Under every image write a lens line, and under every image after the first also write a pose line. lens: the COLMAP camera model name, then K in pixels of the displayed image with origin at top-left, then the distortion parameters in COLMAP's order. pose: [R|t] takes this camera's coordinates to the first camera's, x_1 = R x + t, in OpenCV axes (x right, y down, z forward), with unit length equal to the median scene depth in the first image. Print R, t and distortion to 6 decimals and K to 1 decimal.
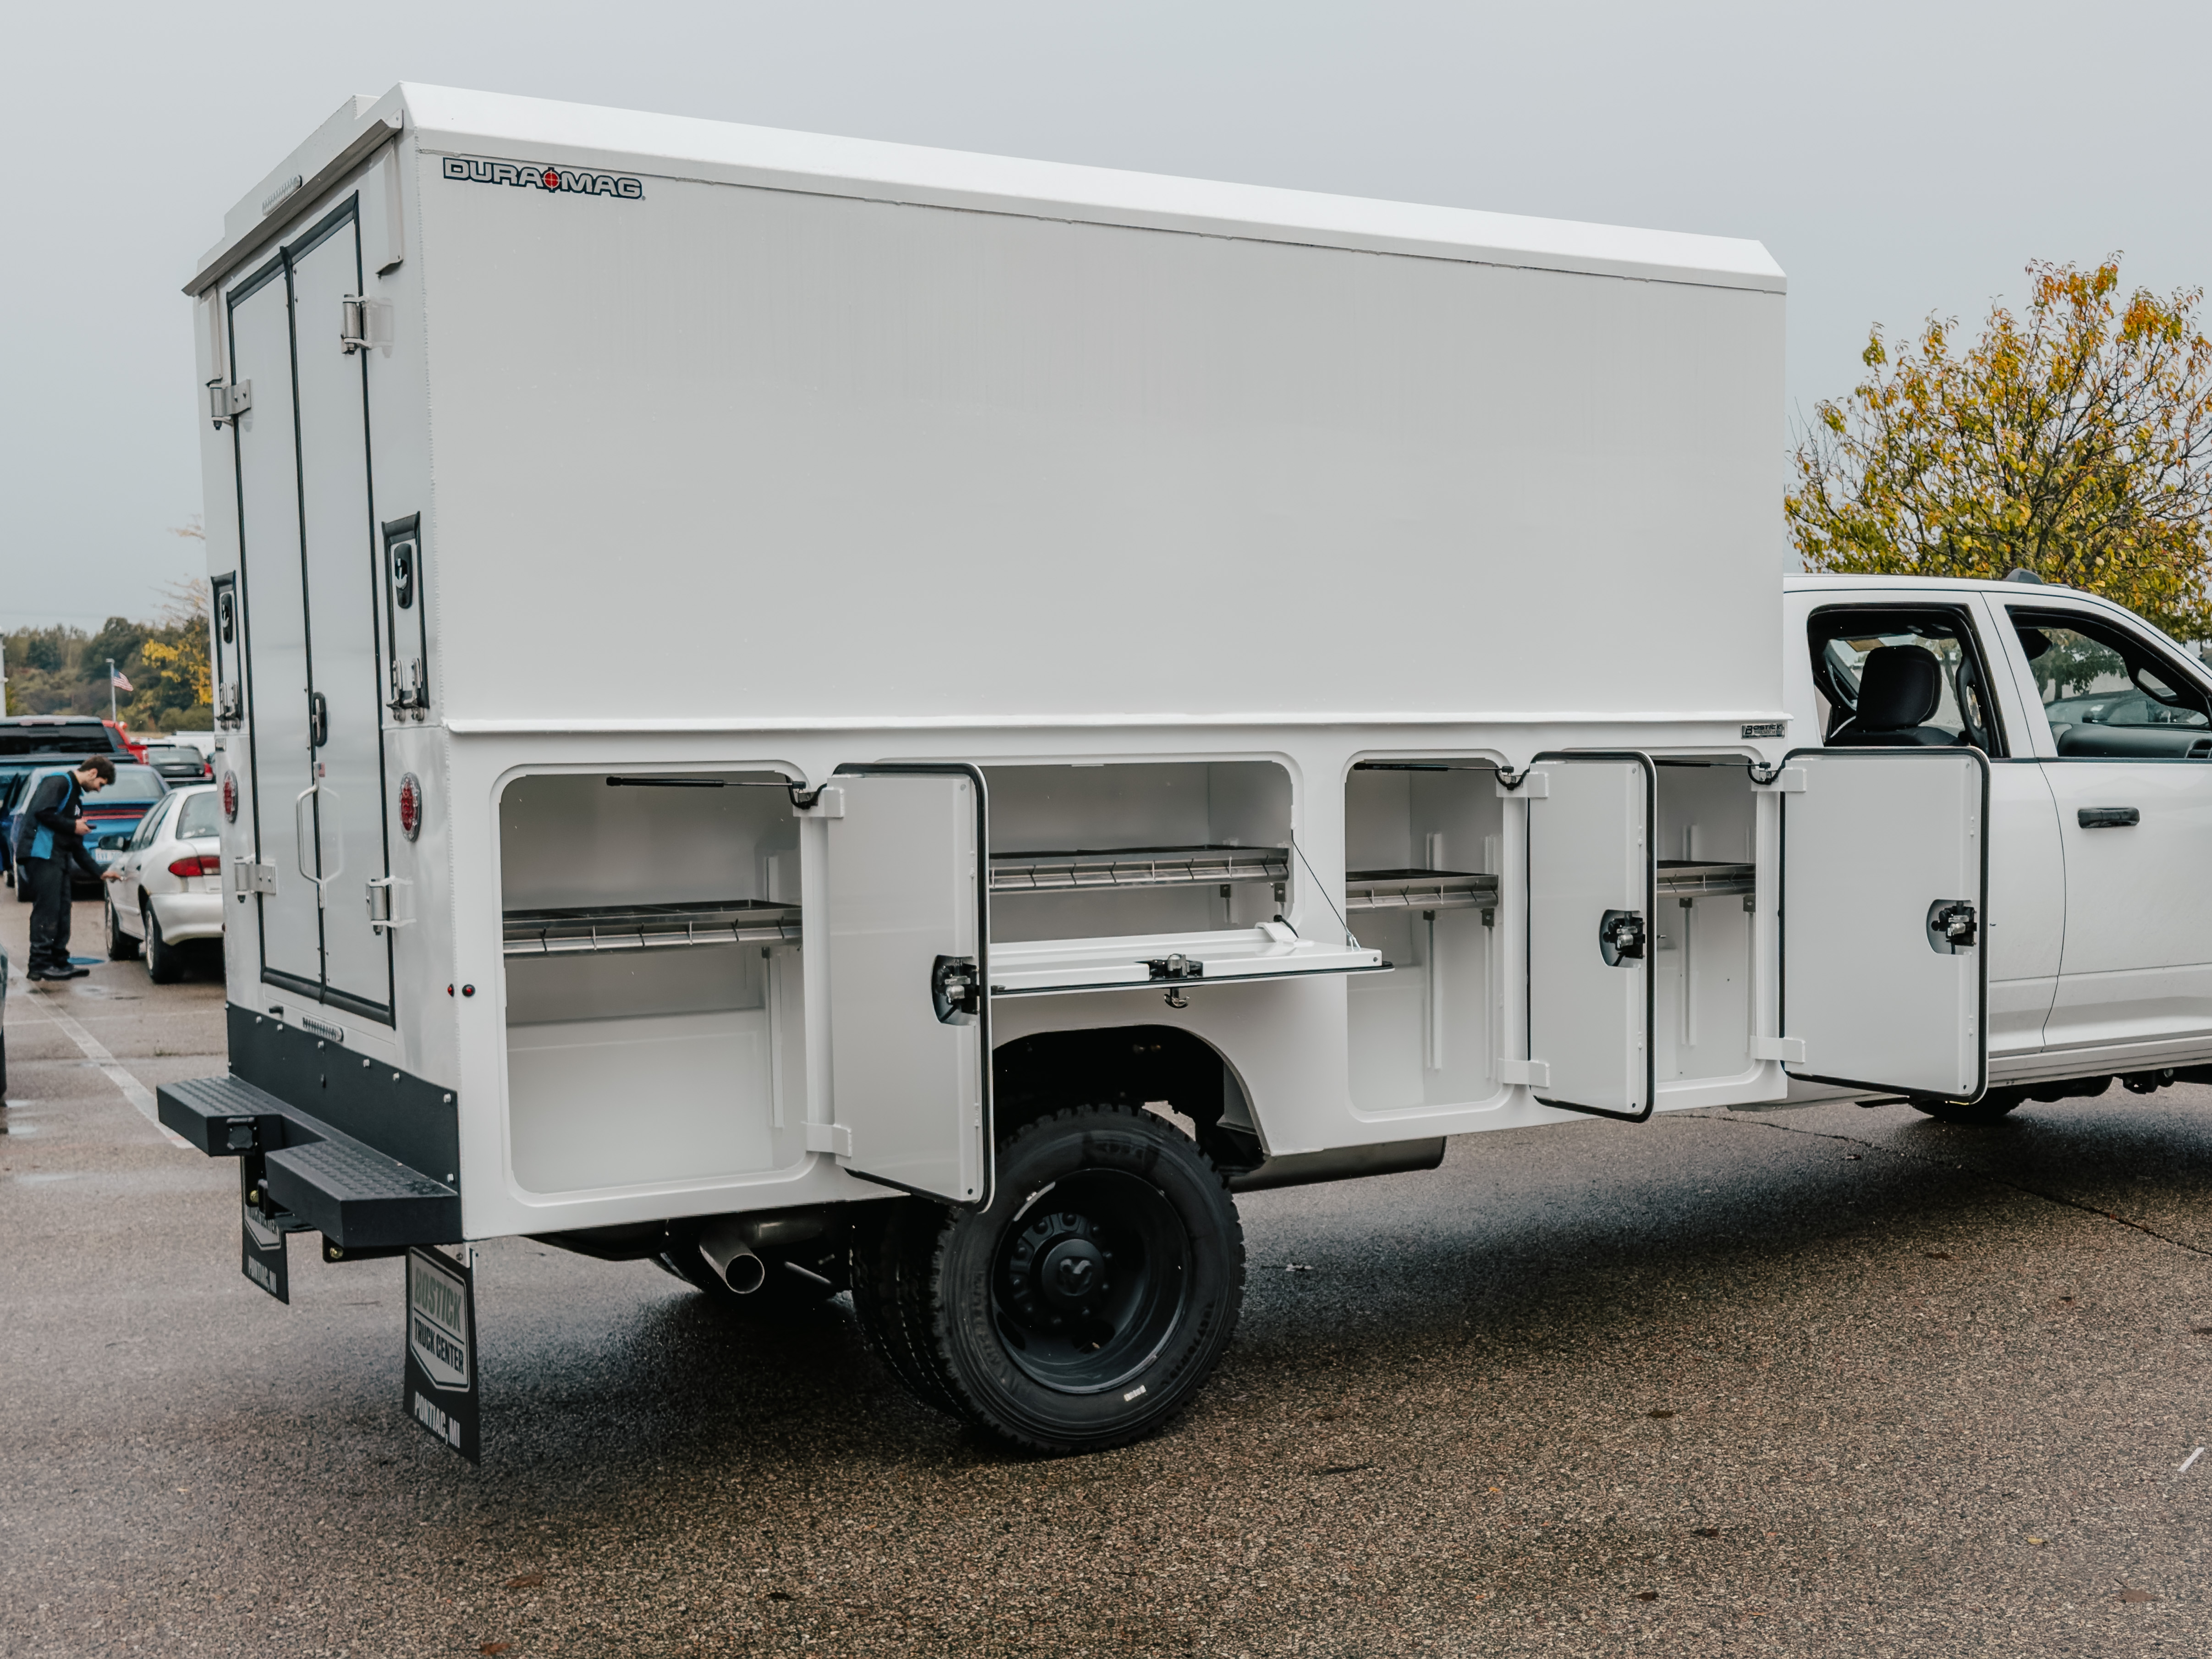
lens RADIAL K [[2595.5, 0, 1109.1], [0, 2595.5, 955.2], [0, 0, 1]] dist [0.010390, 0.007404]
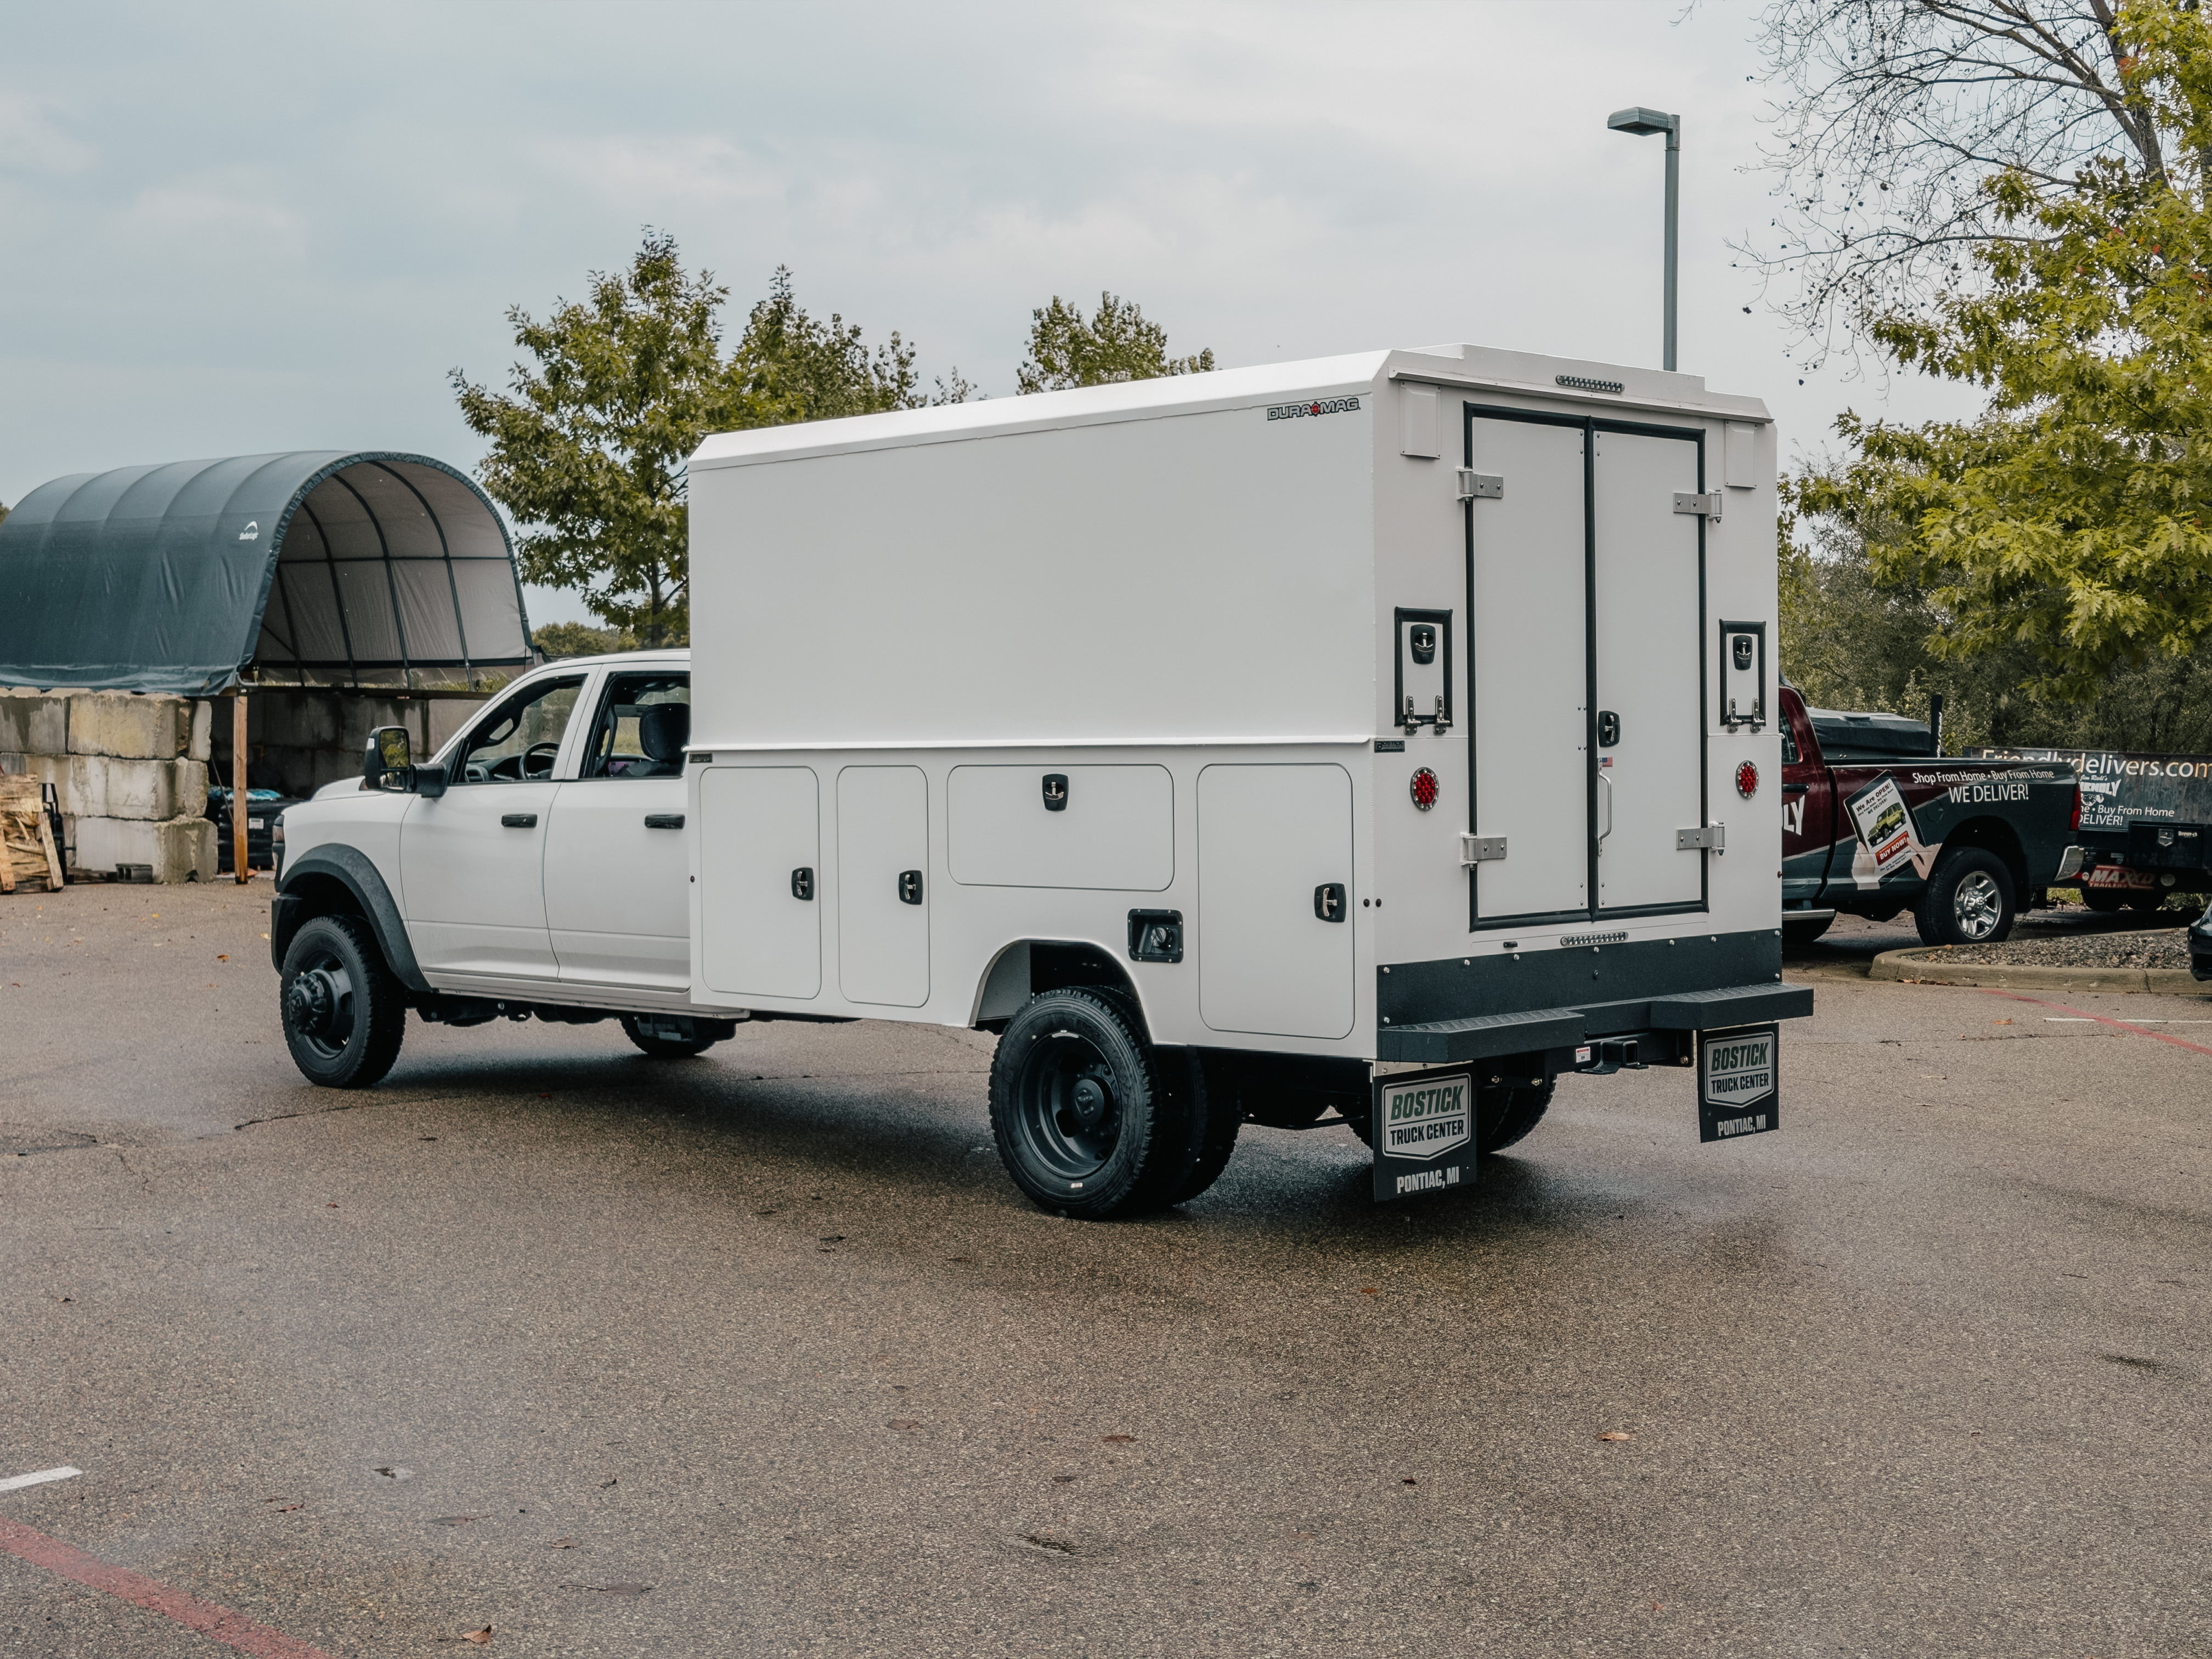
lens RADIAL K [[2982.4, 0, 1106.0], [0, 2982.4, 829.5], [0, 0, 1]] dist [-0.182271, 1.535899]
pose [[-0.261873, -0.006440, 0.965081, -1.893812], [0.092088, 0.995248, 0.031629, -0.114084], [-0.960699, 0.097155, -0.260036, 1.741095]]
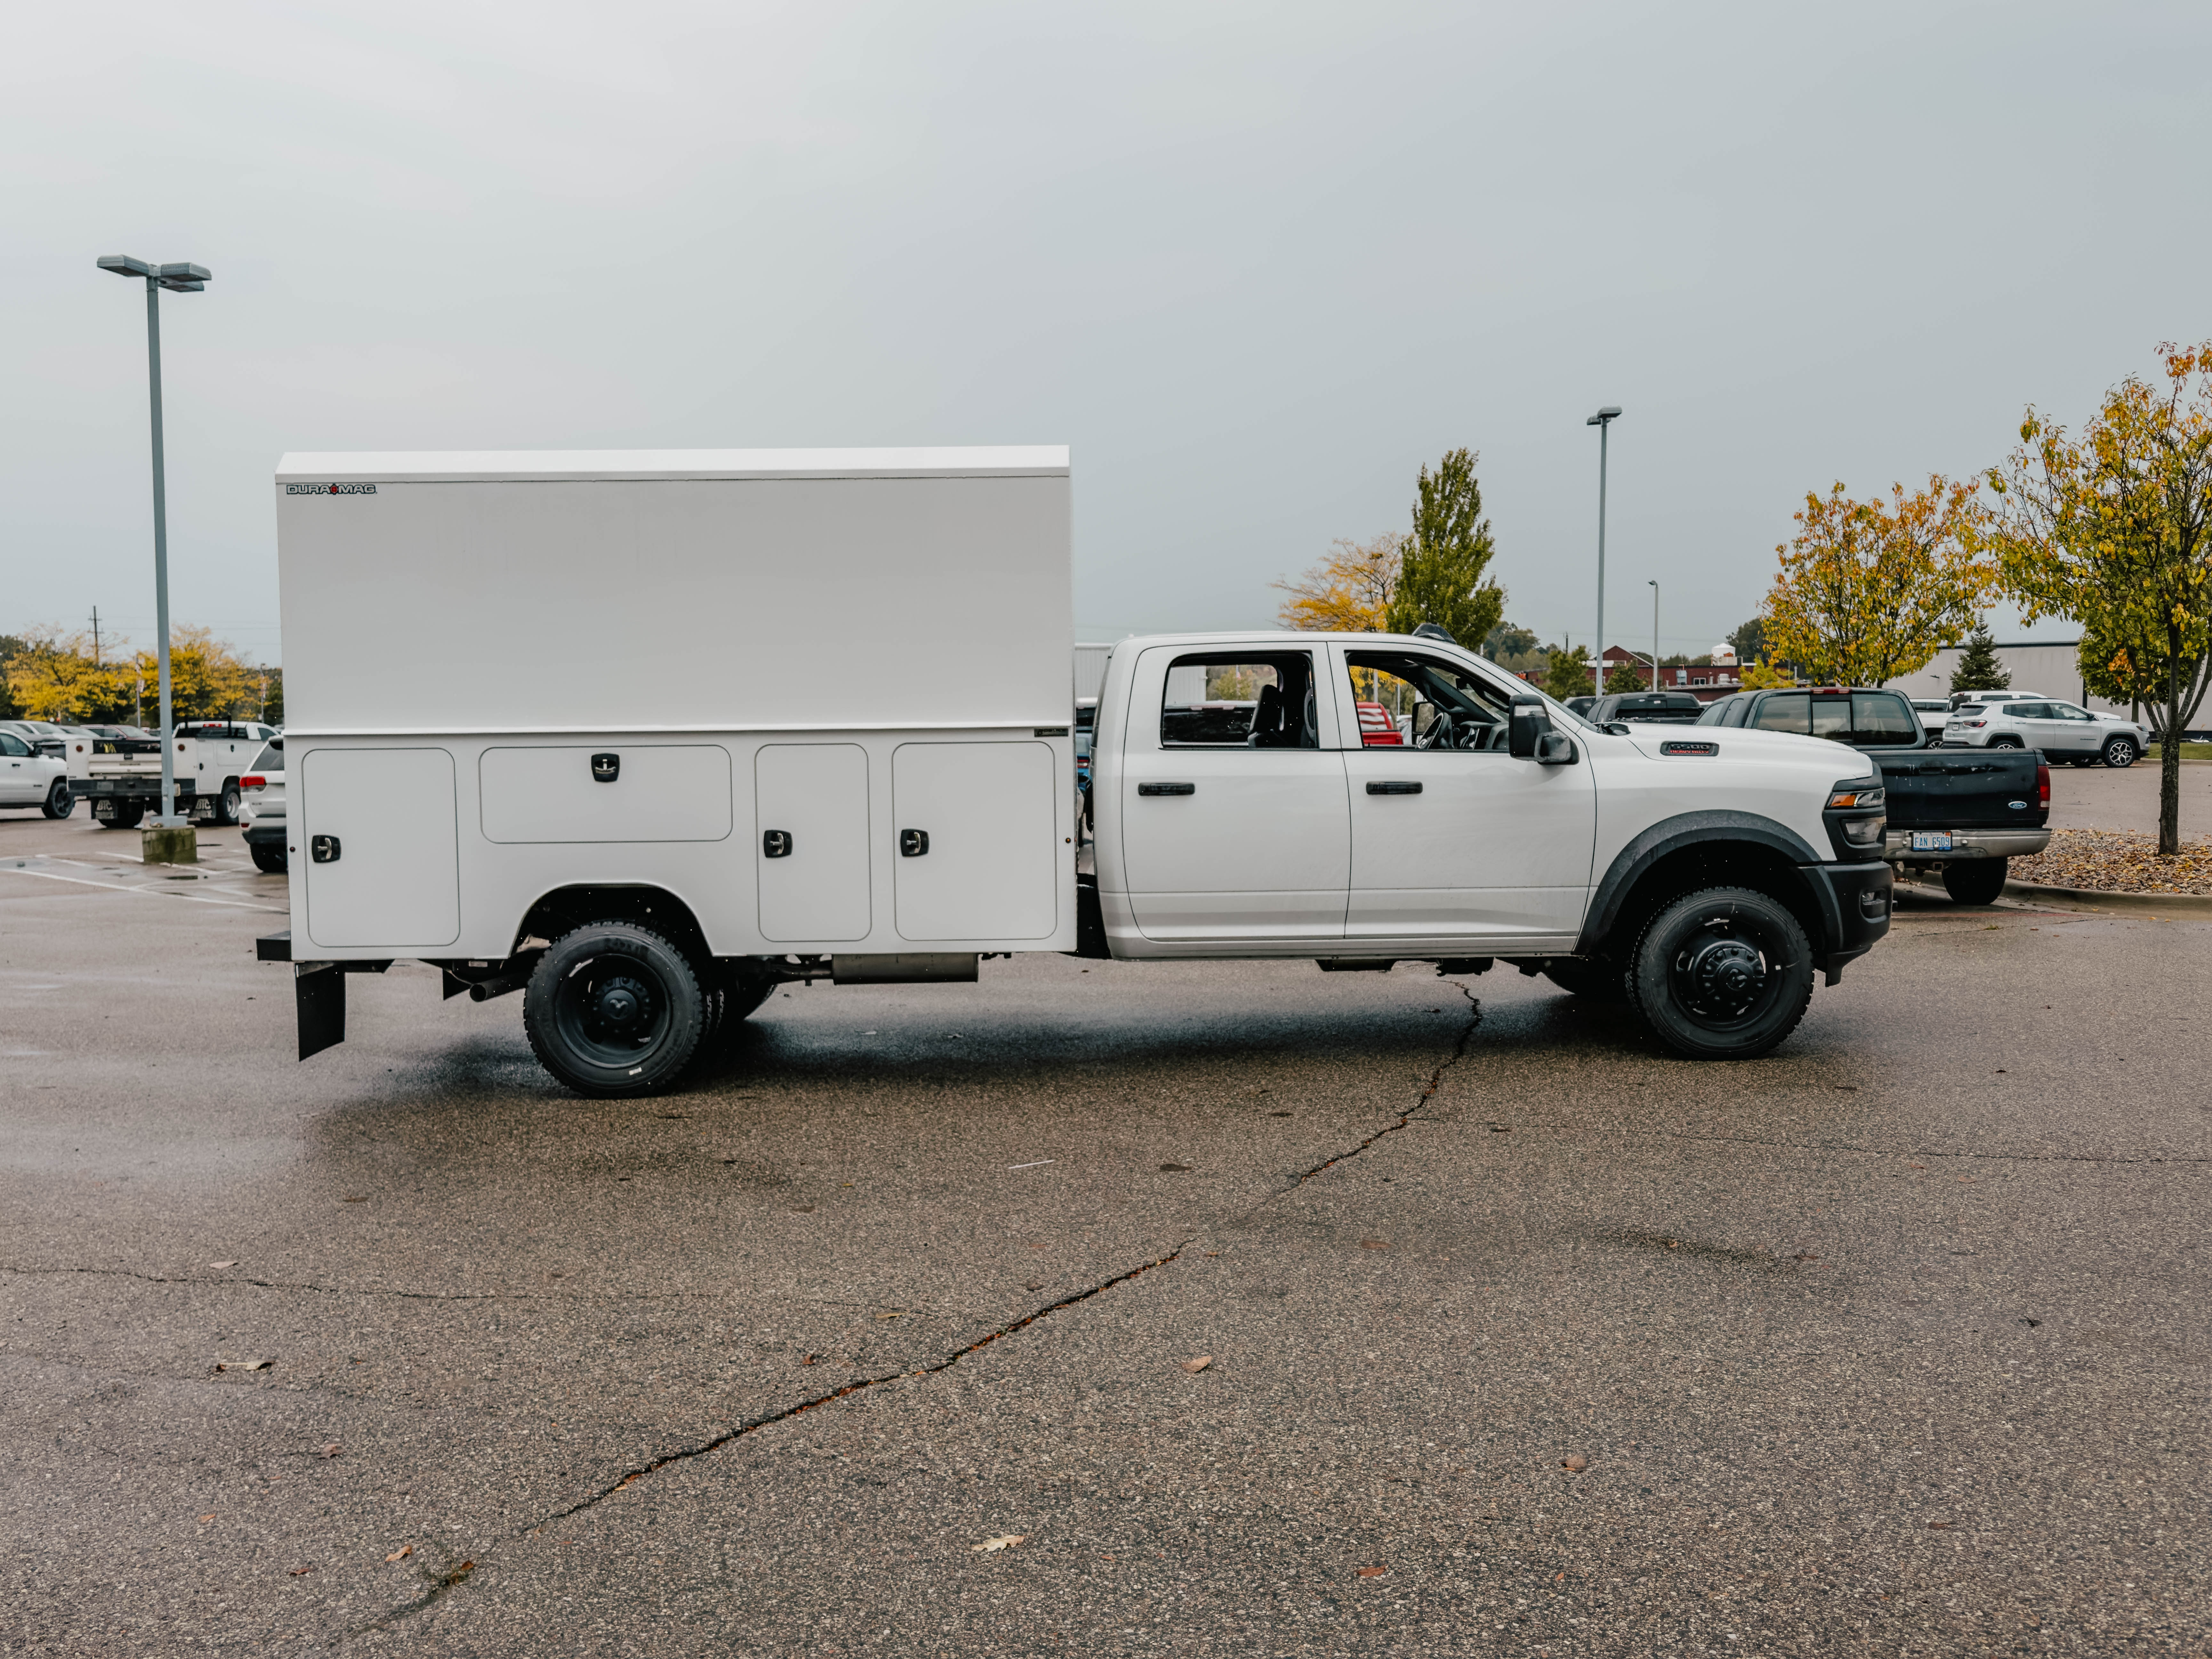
lens RADIAL K [[1834.8, 0, 1194.4], [0, 1834.8, 823.0], [0, 0, 1]] dist [0.028407, -0.014439]
pose [[0.854658, 0.031953, -0.518207, 1.092658], [-0.040548, 0.999164, -0.005264, -0.028475], [0.517605, 0.025511, 0.855239, 0.026430]]
